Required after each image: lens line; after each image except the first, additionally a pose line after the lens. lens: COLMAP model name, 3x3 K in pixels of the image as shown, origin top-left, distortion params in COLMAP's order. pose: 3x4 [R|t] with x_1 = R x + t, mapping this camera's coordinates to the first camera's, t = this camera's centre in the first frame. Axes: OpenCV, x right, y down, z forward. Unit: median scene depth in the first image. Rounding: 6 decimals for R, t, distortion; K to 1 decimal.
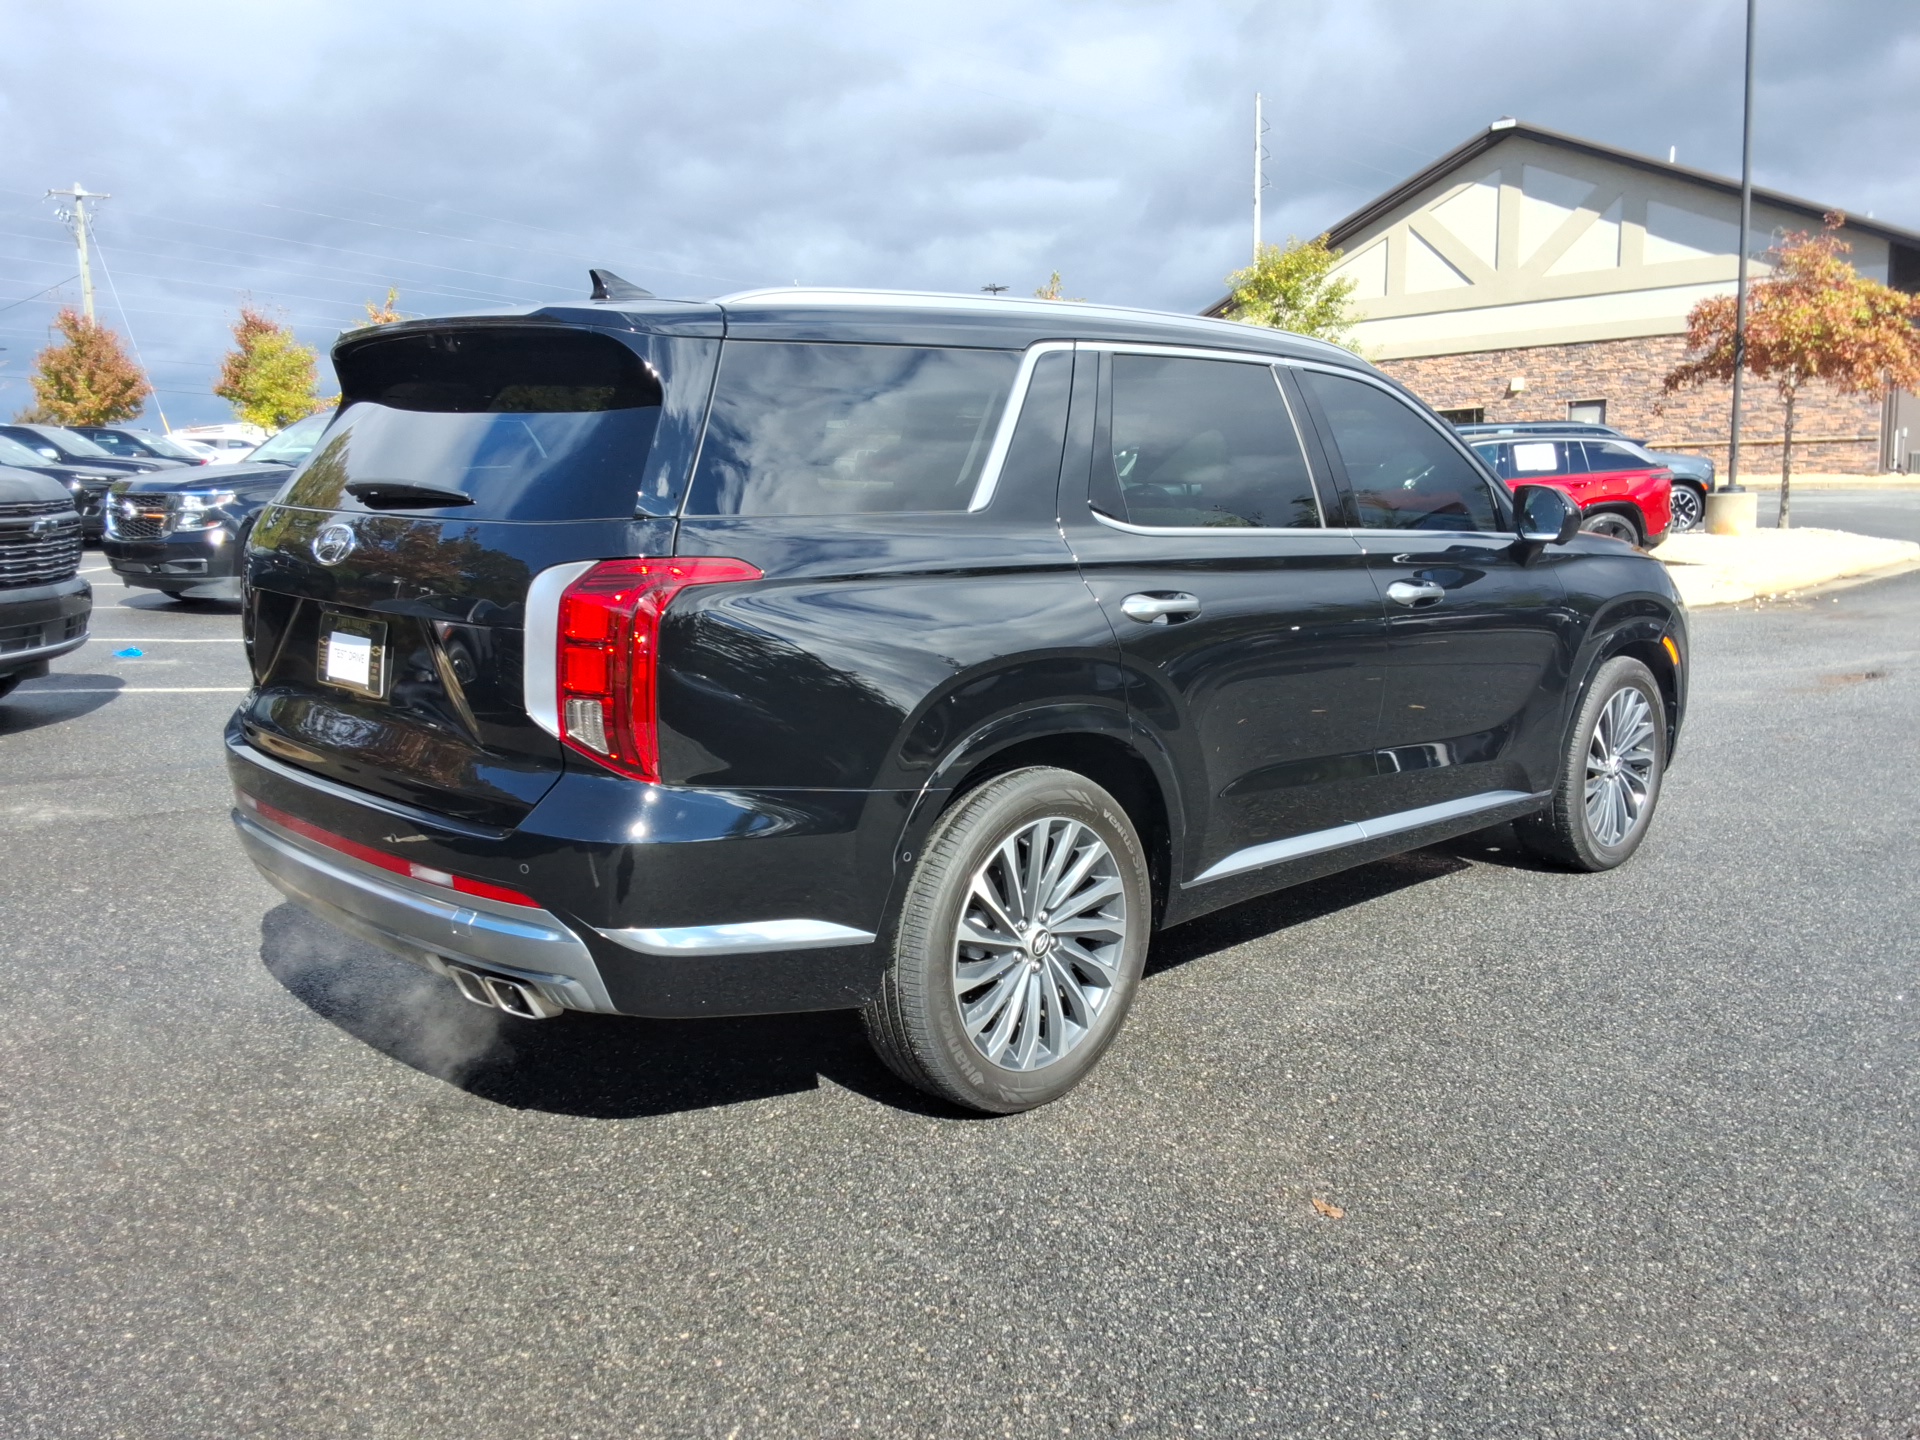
lens RADIAL K [[1552.9, 0, 958.0], [0, 1552.9, 728.6], [0, 0, 1]] dist [0.133050, -0.211653]
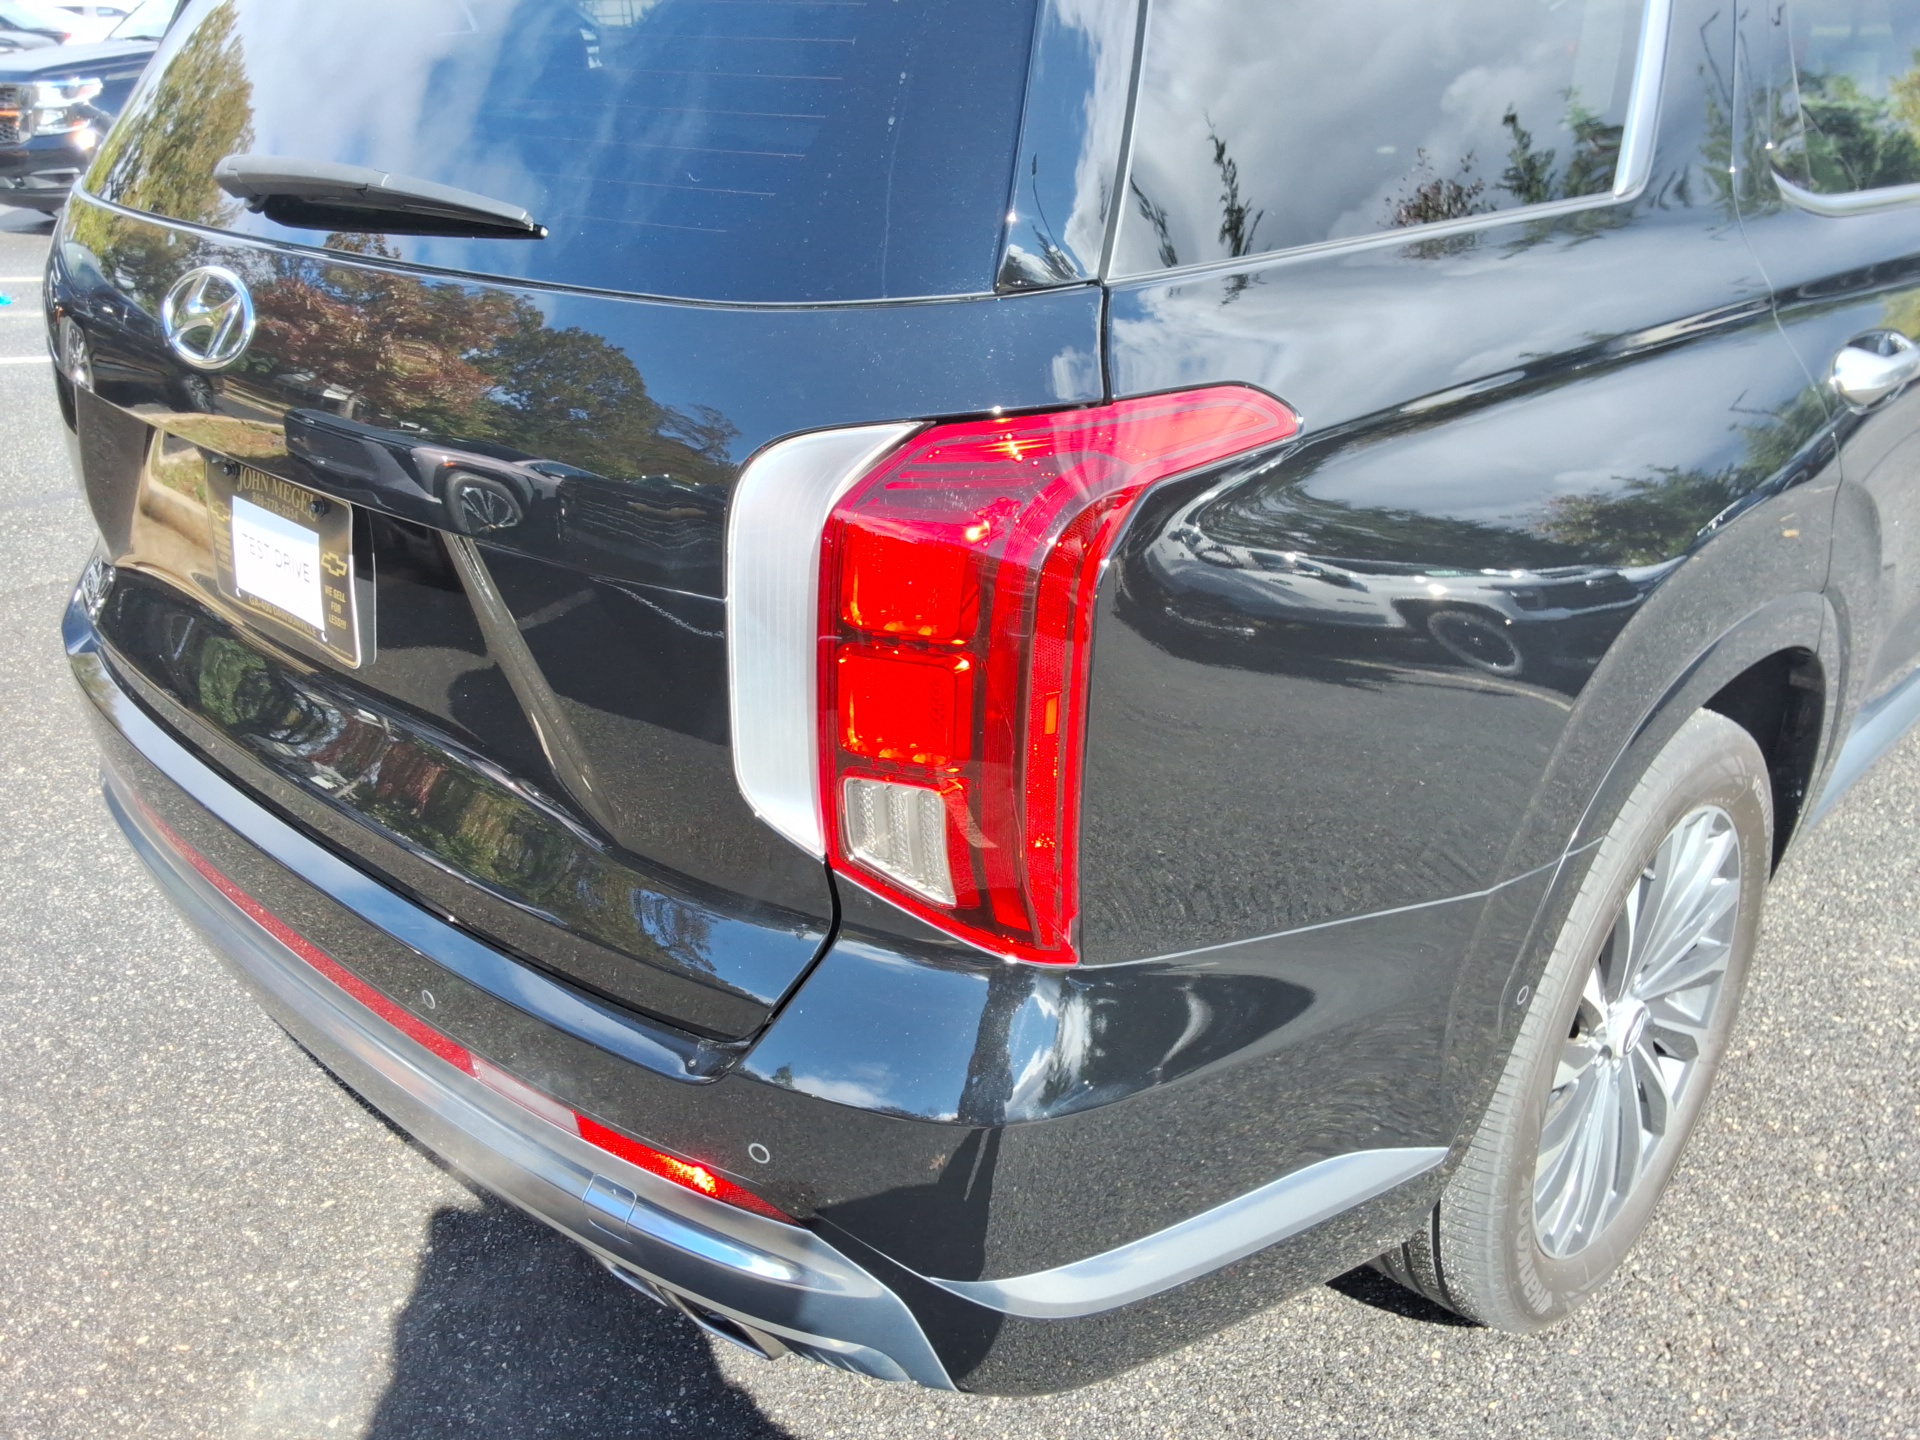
lens RADIAL K [[1487.7, 0, 960.0], [0, 1487.7, 720.0], [0, 0, 1]] dist [-0.011298, -0.011589]
pose [[0.998658, -0.020681, 0.047479, -0.193667], [0.007149, 0.963076, 0.269136, -0.107989], [-0.051292, -0.268435, 0.961931, 0.521667]]
